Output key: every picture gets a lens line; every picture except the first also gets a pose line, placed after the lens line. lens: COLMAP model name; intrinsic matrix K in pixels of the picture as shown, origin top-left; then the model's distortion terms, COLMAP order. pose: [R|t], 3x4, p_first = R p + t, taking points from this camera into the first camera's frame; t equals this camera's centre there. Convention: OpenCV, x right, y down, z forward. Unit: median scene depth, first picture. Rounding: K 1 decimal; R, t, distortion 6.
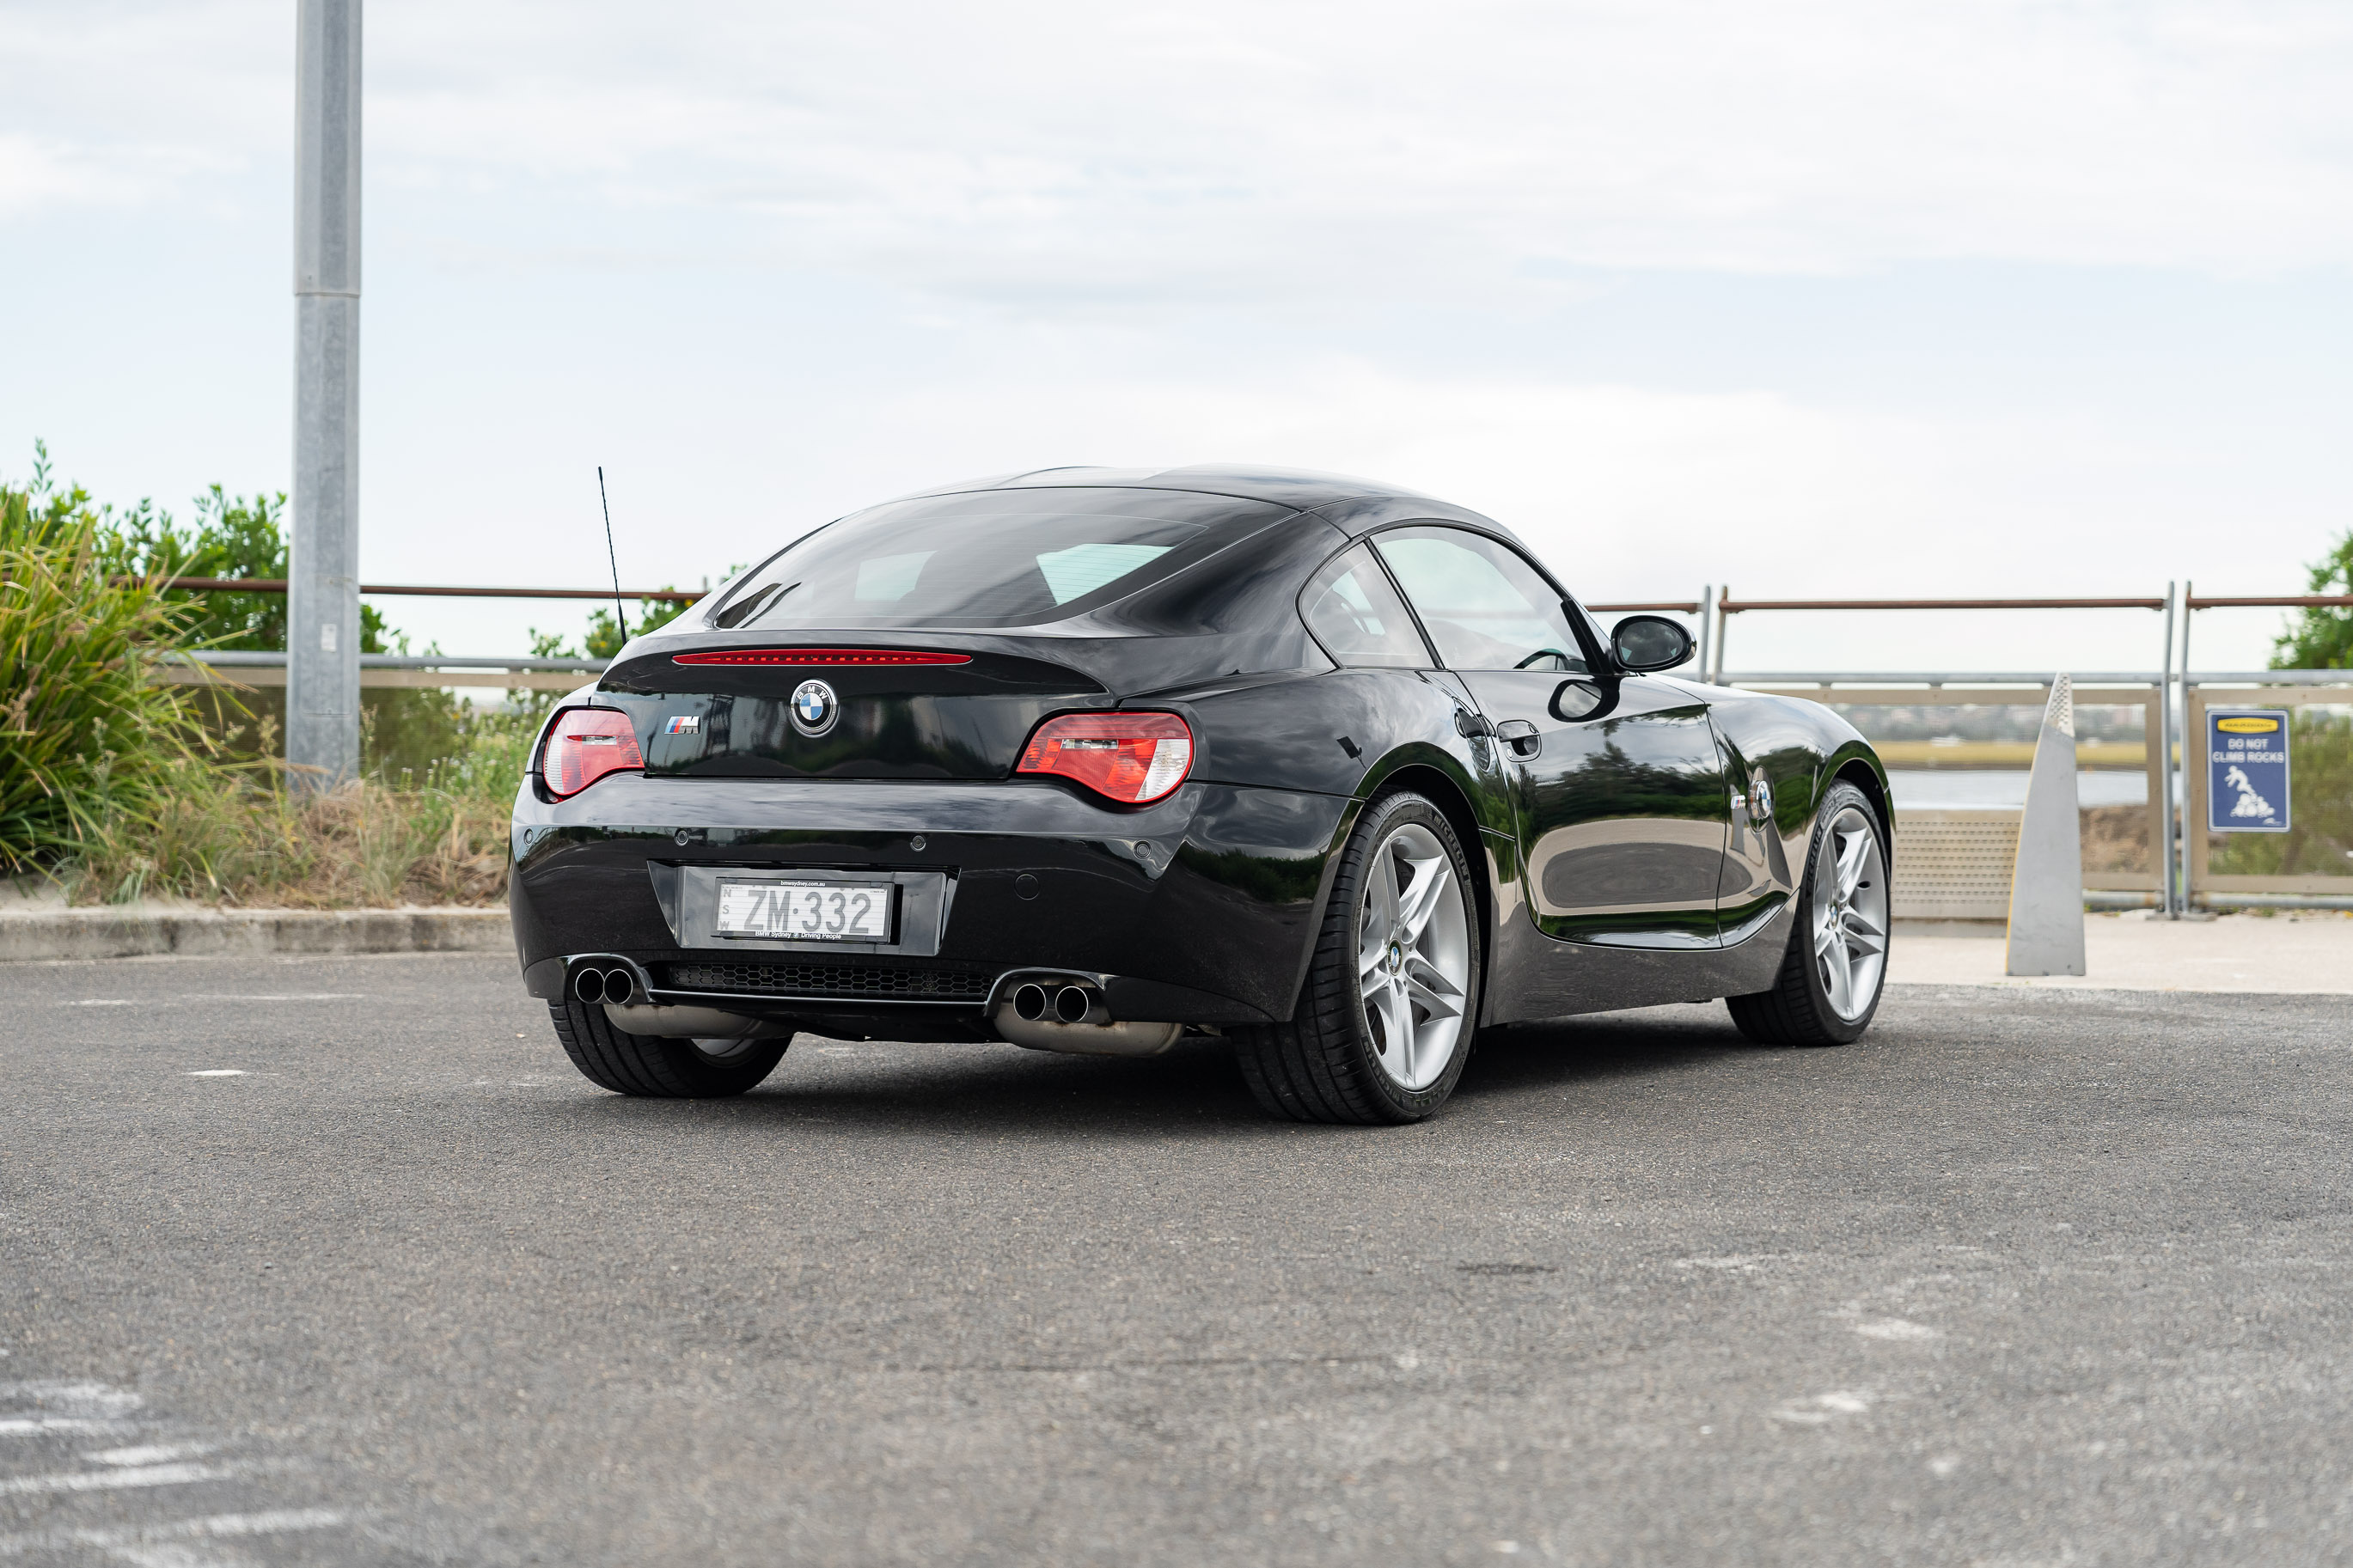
lens RADIAL K [[4665.3, 0, 1163.1], [0, 4665.3, 833.9], [0, 0, 1]] dist [0.027896, 0.234175]
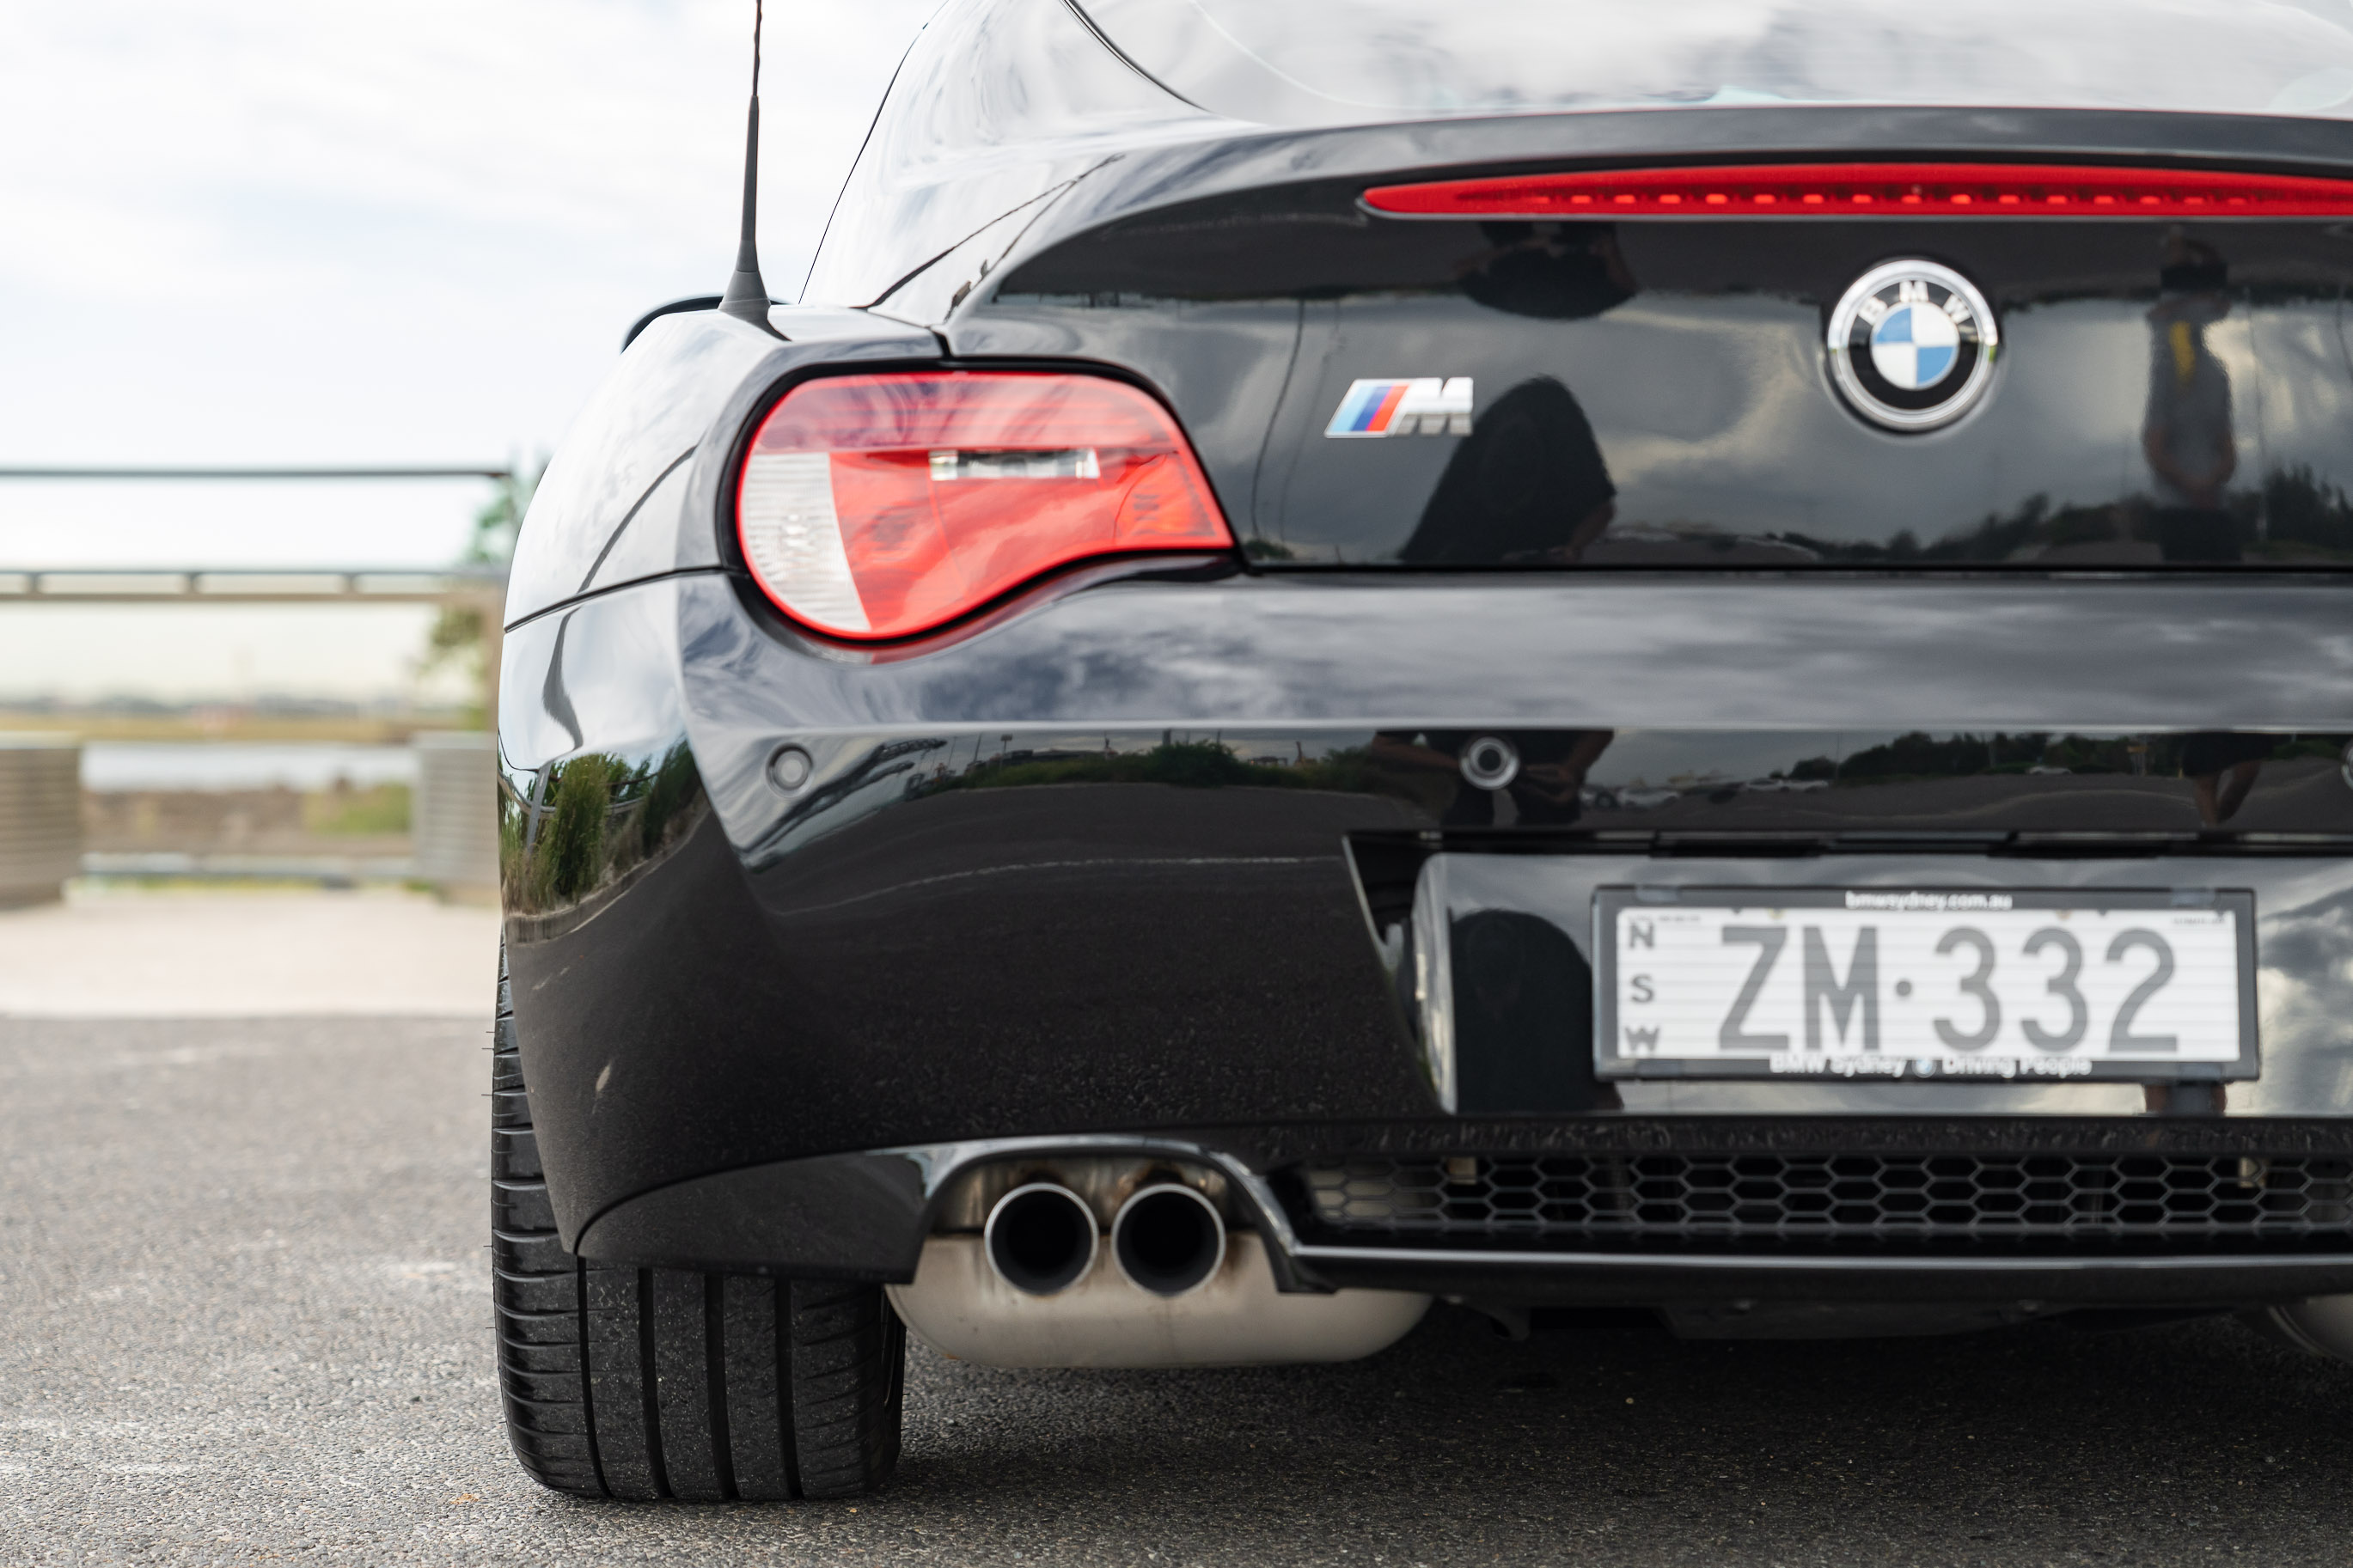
lens RADIAL K [[4554.4, 0, 1176.5], [0, 4554.4, 784.0], [0, 0, 1]] dist [0.028048, -0.122884]
pose [[0.879919, -0.011310, 0.474990, -0.267625], [0.013202, 0.999913, -0.000647, 0.002247], [-0.474941, 0.006840, 0.879991, 0.748455]]
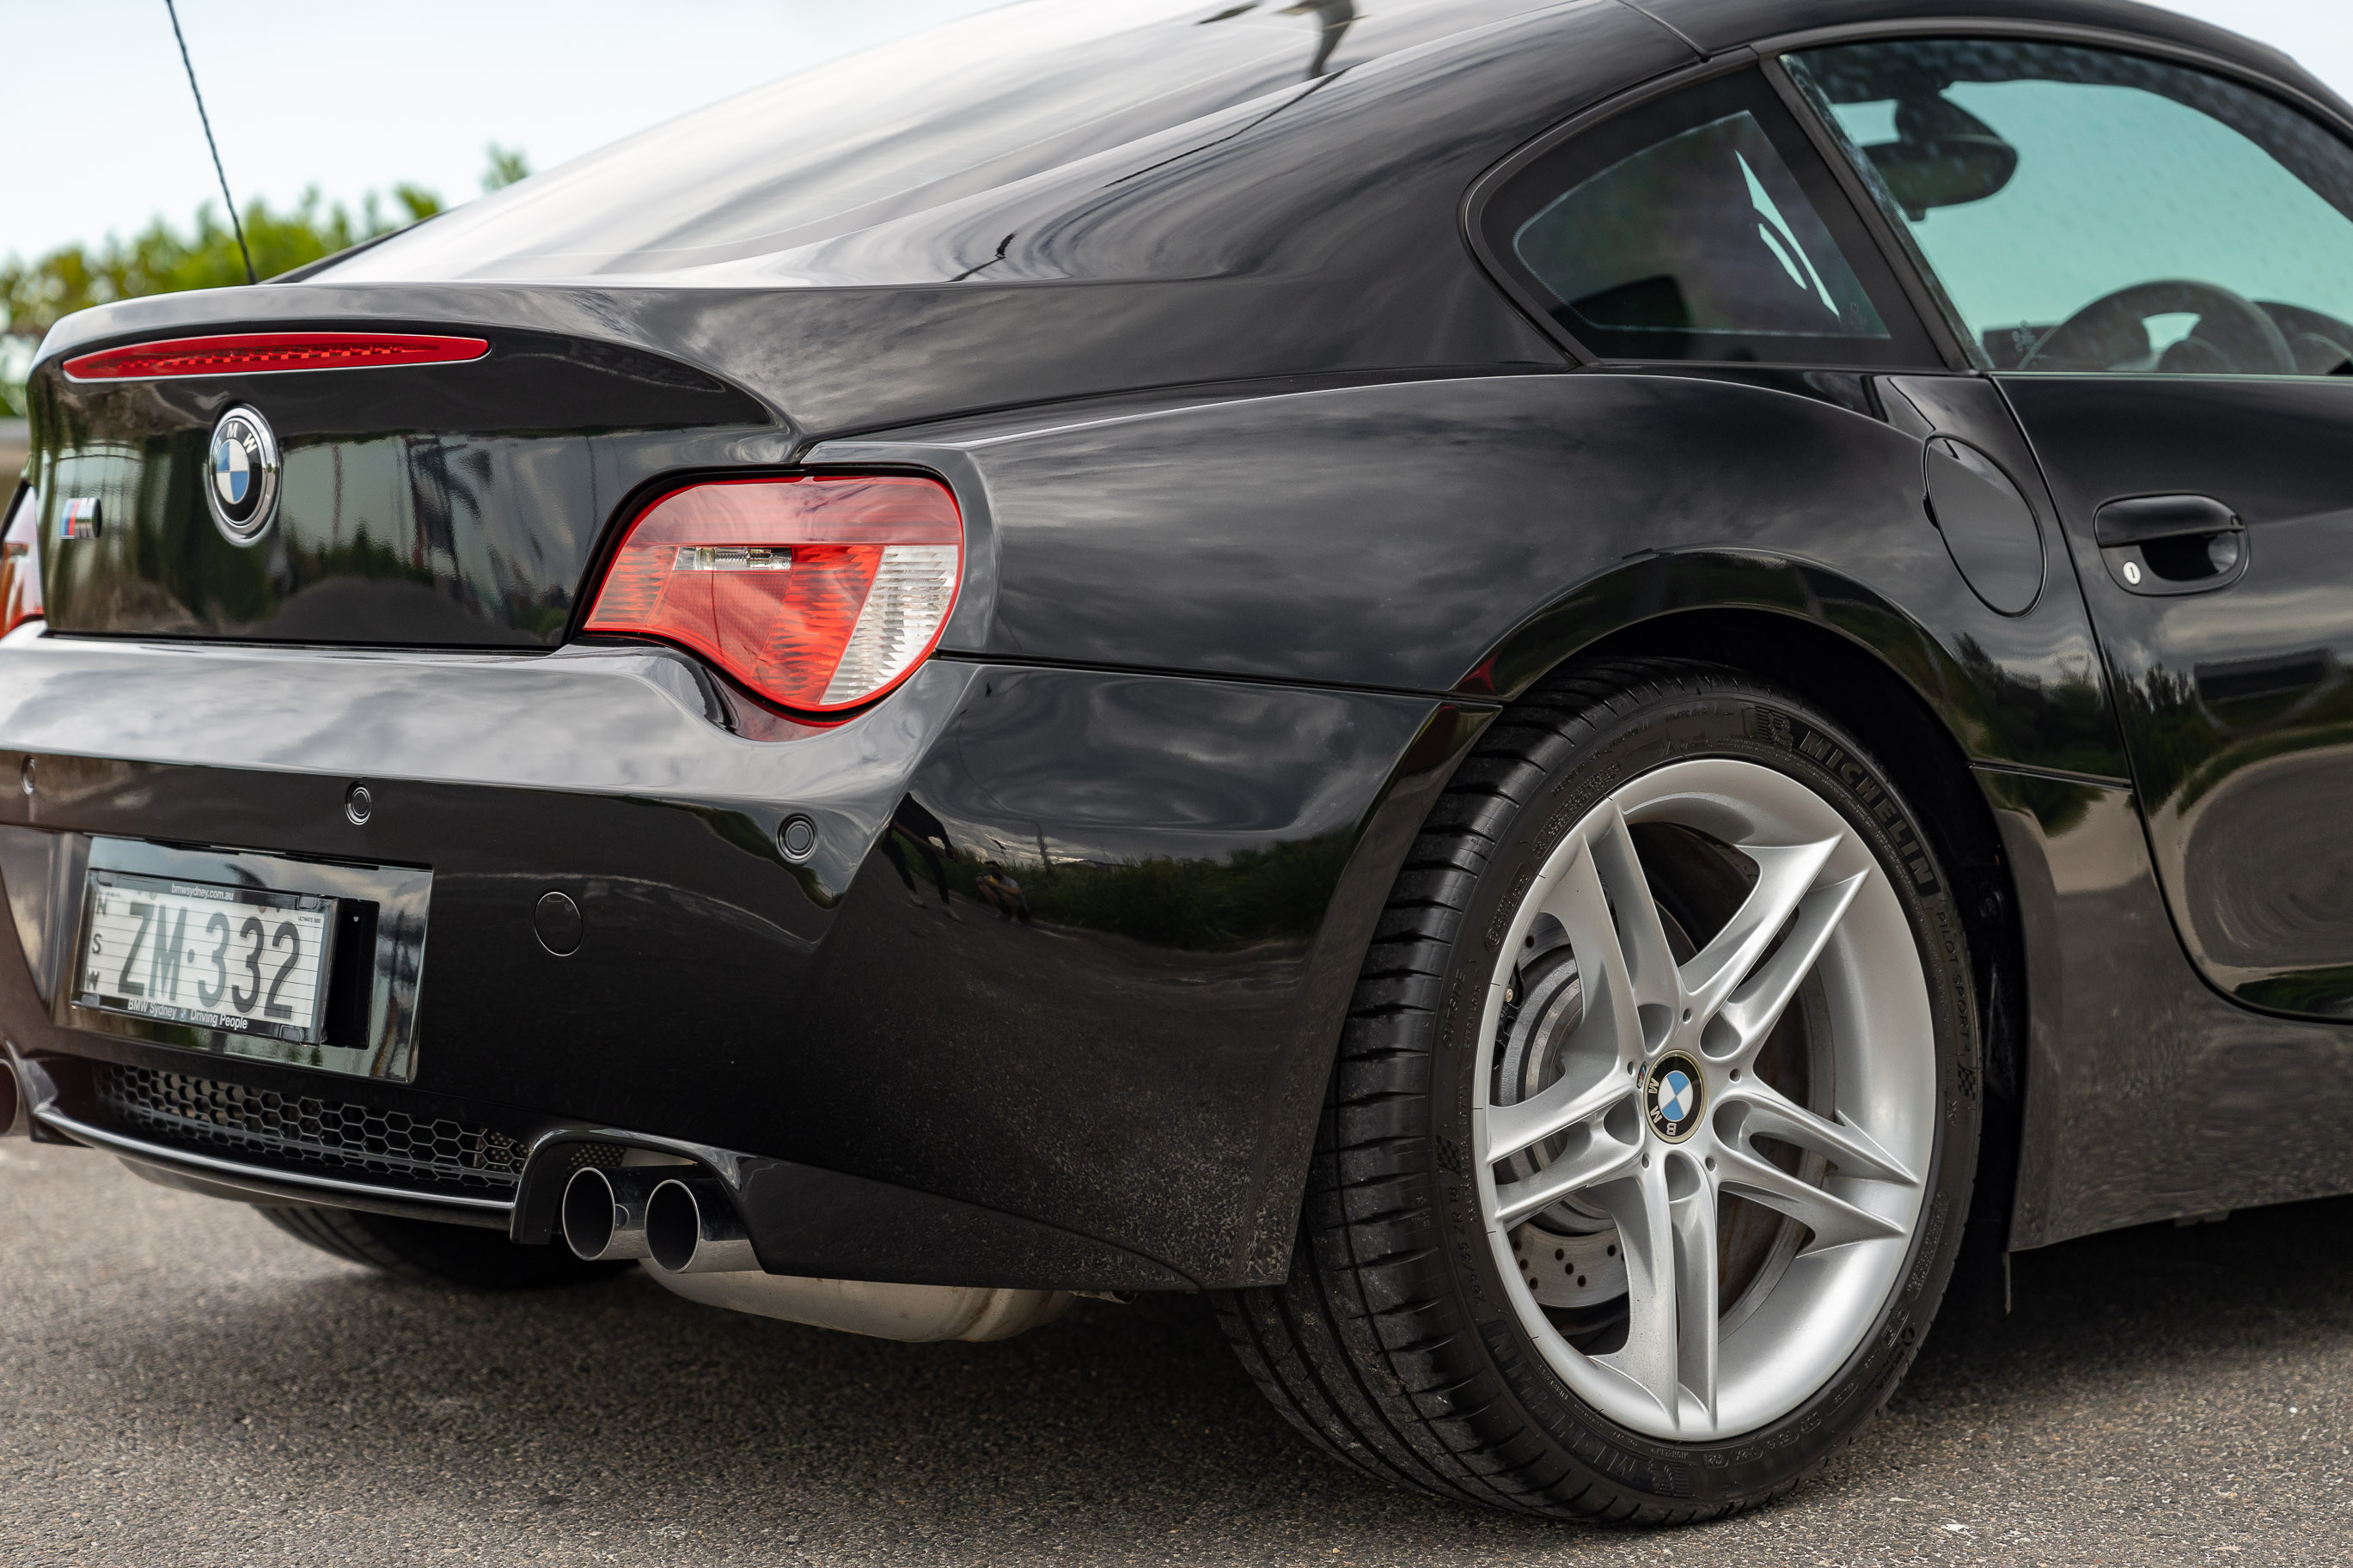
lens RADIAL K [[4665.3, 0, 1163.1], [0, 4665.3, 833.9], [0, 0, 1]] dist [0.027896, 0.234175]
pose [[0.930760, 0.017452, -0.365213, 0.156981], [-0.002731, 0.999164, 0.040785, -0.012005], [0.365620, -0.036964, 0.930030, 0.636380]]
